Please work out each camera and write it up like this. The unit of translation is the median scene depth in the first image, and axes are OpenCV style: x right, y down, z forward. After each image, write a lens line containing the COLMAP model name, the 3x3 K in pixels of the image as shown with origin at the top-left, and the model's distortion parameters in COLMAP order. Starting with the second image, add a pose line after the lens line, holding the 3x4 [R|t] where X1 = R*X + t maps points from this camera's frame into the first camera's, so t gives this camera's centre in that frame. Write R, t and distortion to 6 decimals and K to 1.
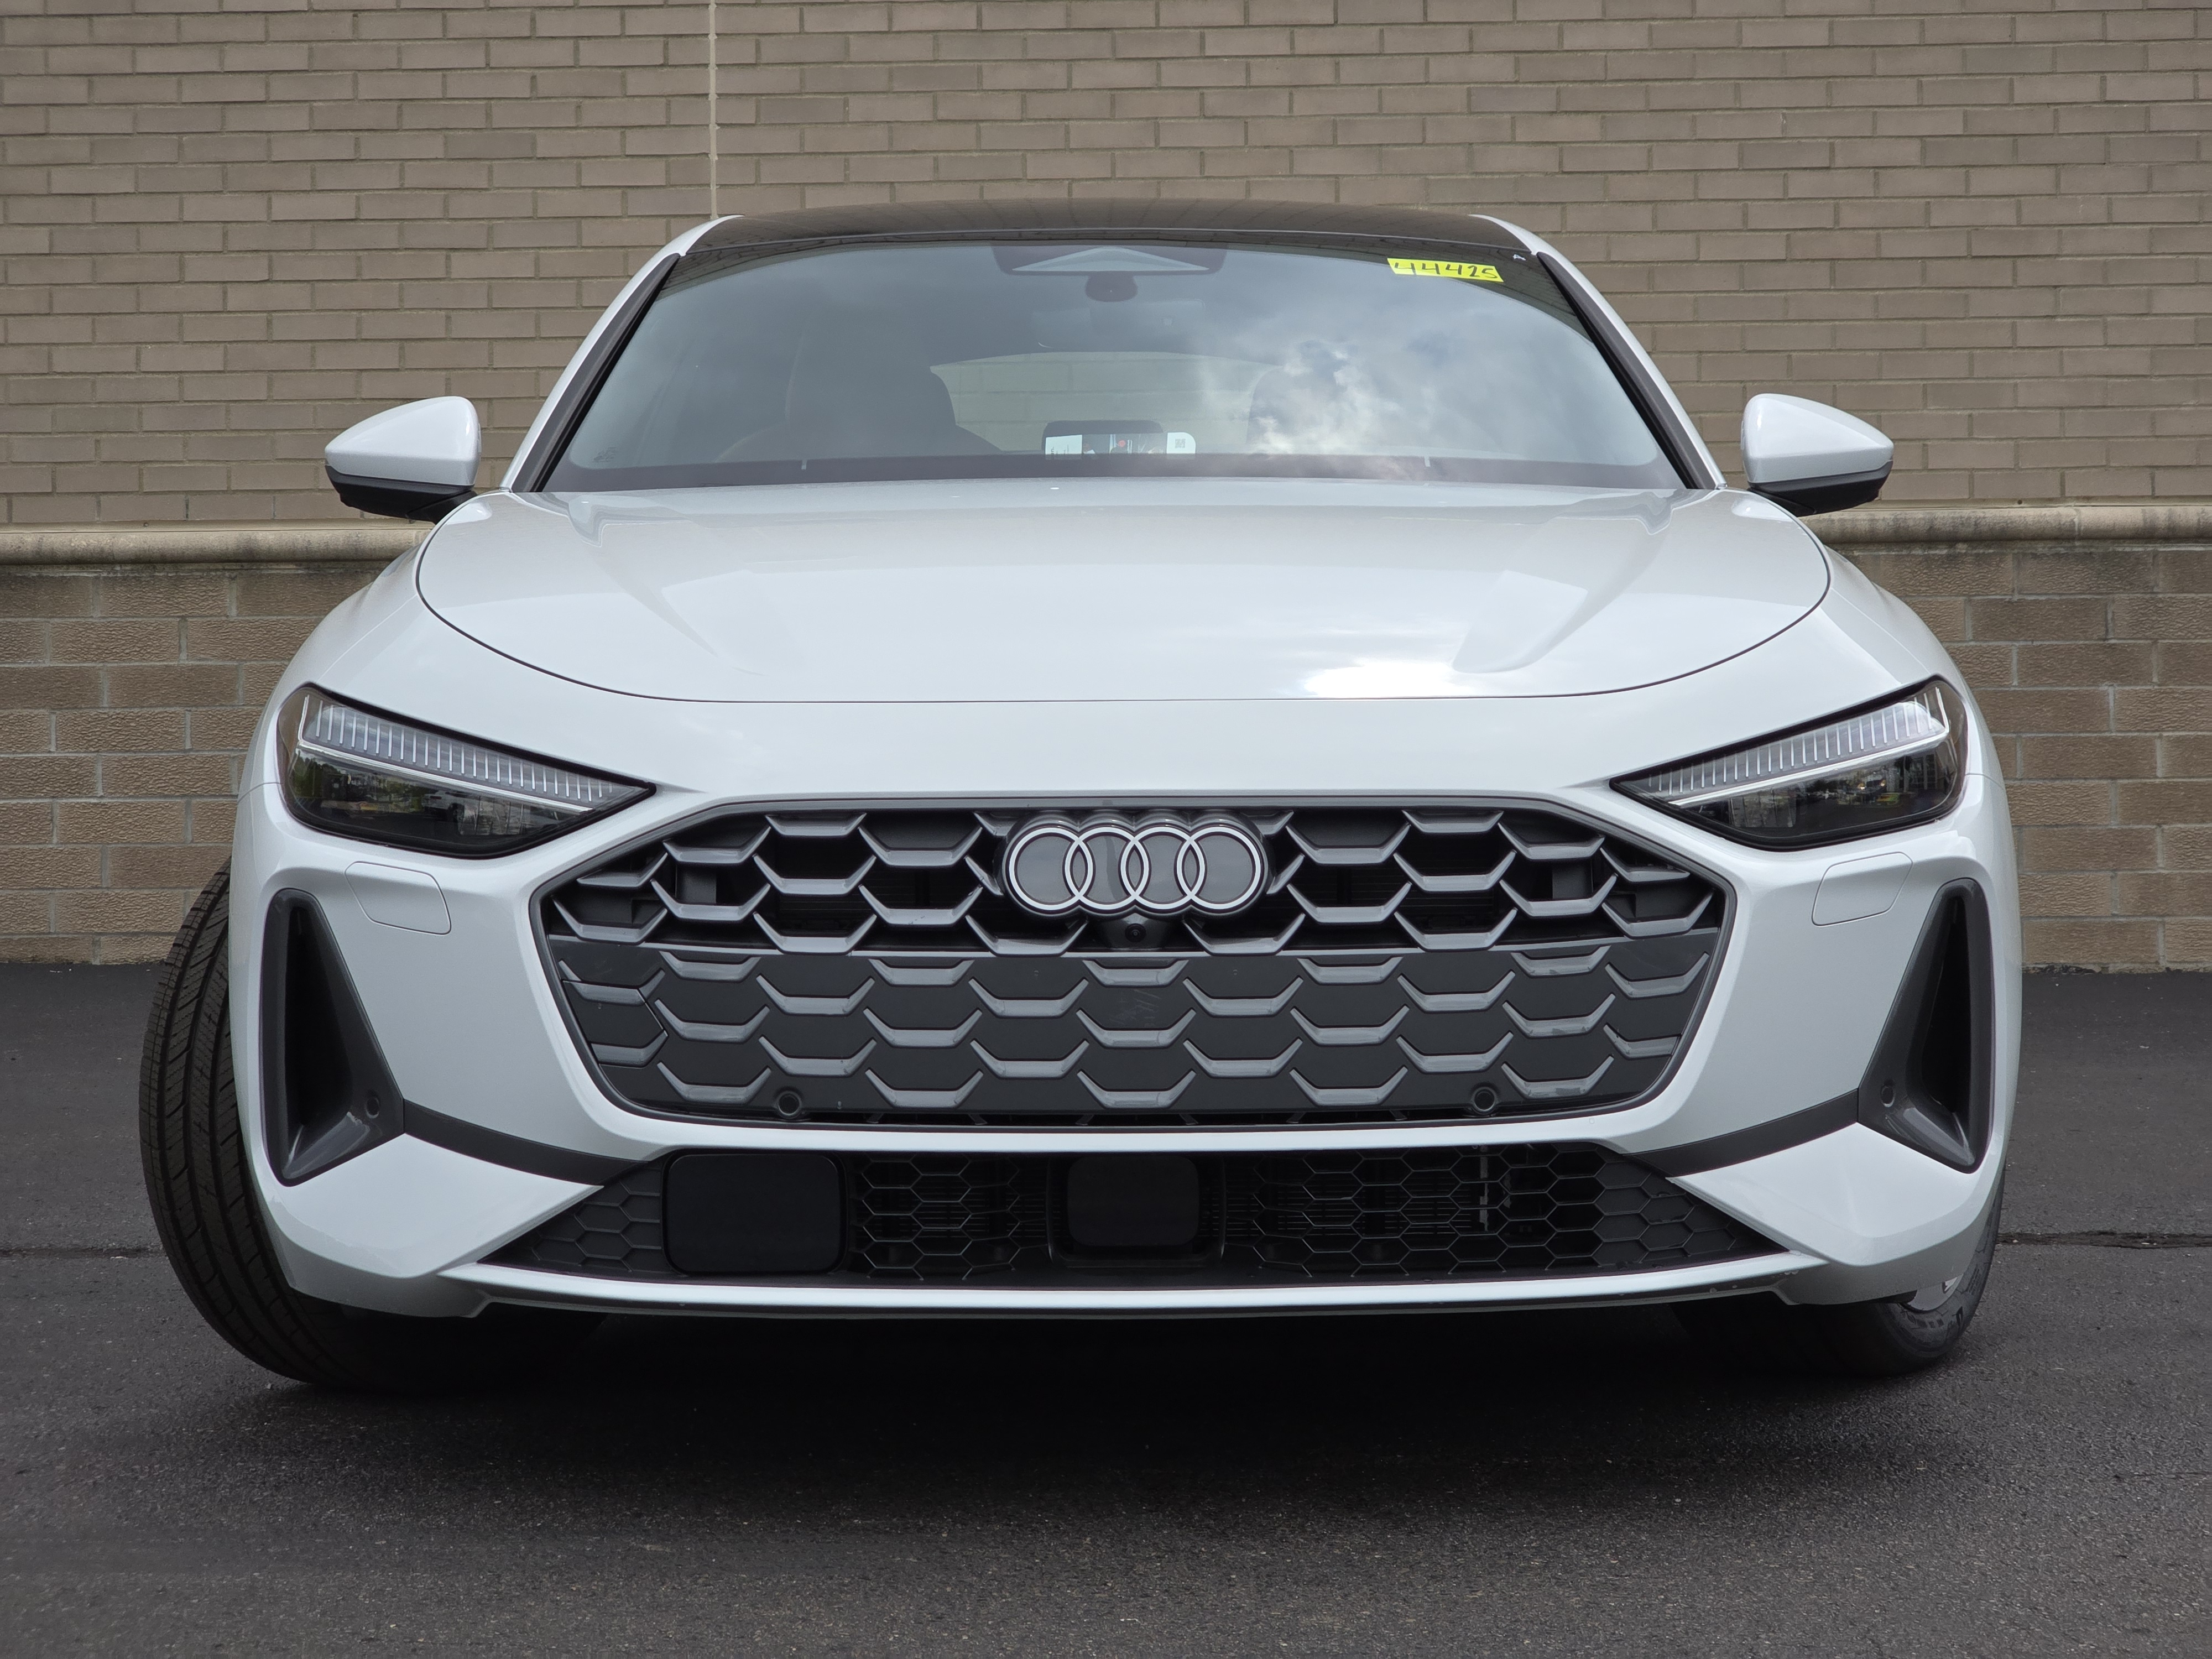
lens RADIAL K [[4380.2, 0, 1206.4], [0, 4380.2, 801.9], [0, 0, 1]] dist [0.004643, 0.000000]
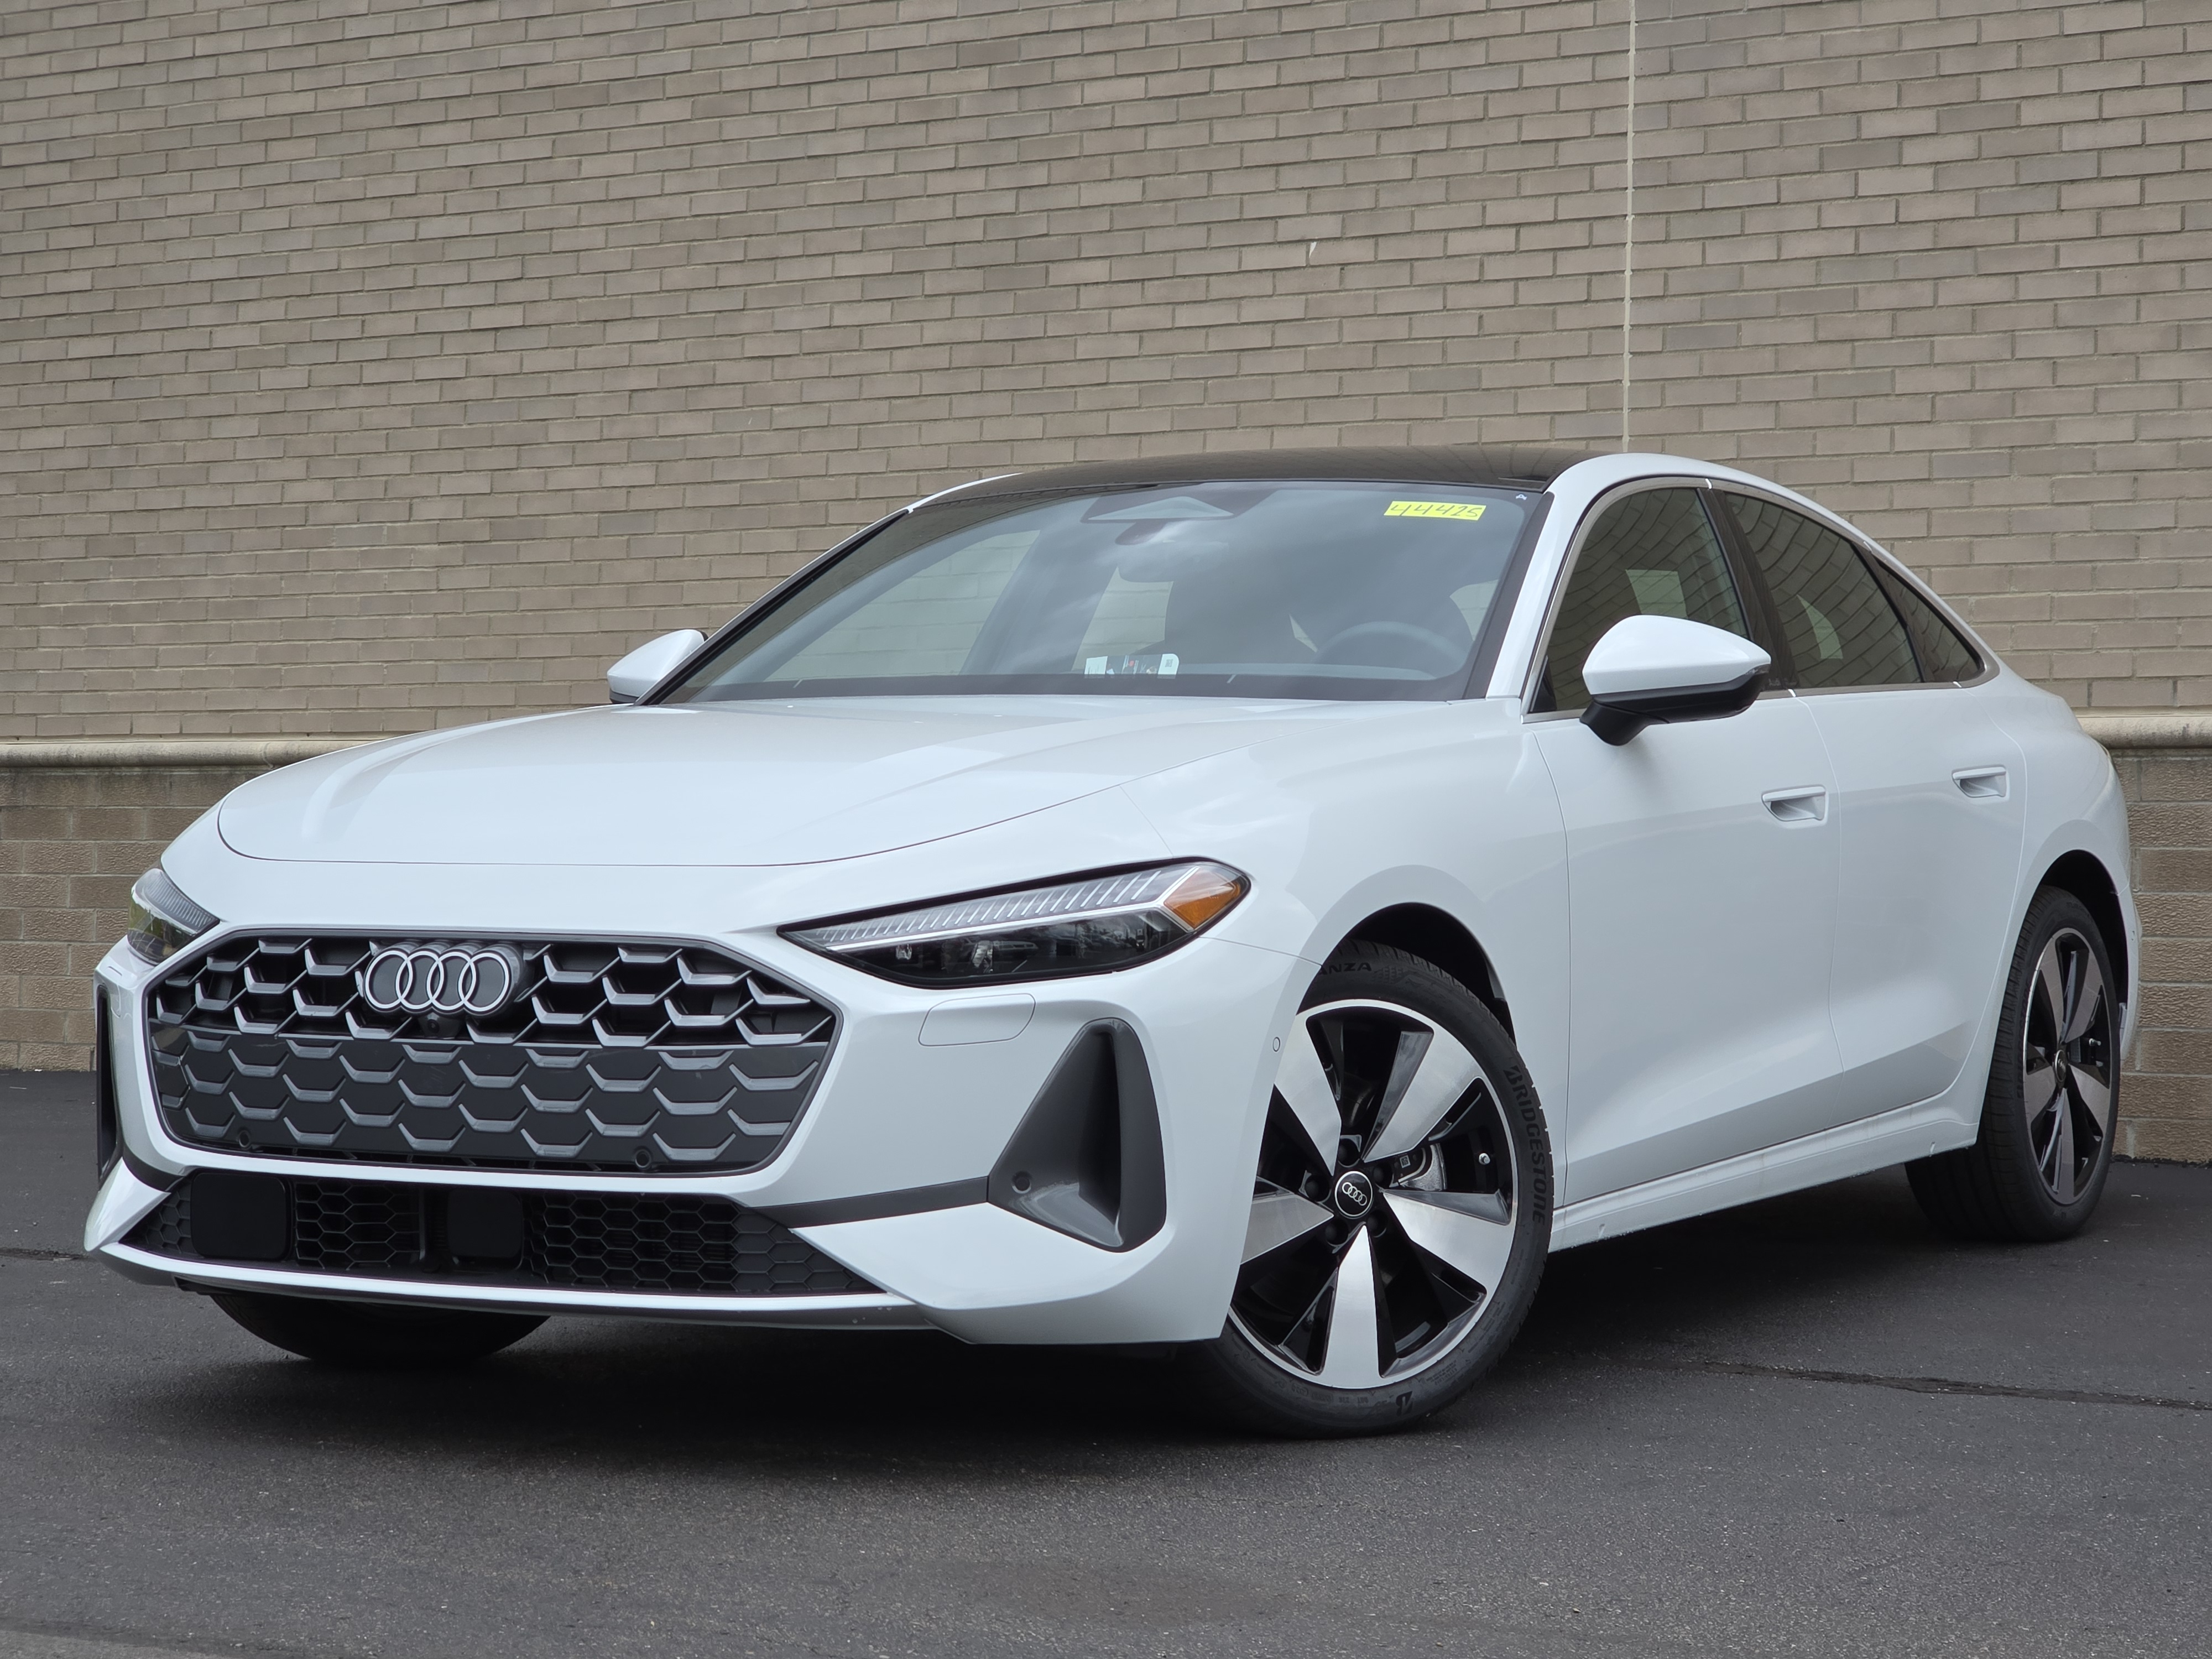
lens RADIAL K [[4884.7, 0, 985.0], [0, 4884.7, 800.2], [0, 0, 1]] dist [-0.006845, 0.000000]
pose [[0.839742, 0.009143, -0.542909, 0.411672], [-0.033126, 0.998859, -0.034415, 0.002231], [0.541975, 0.046884, 0.839086, -0.092295]]
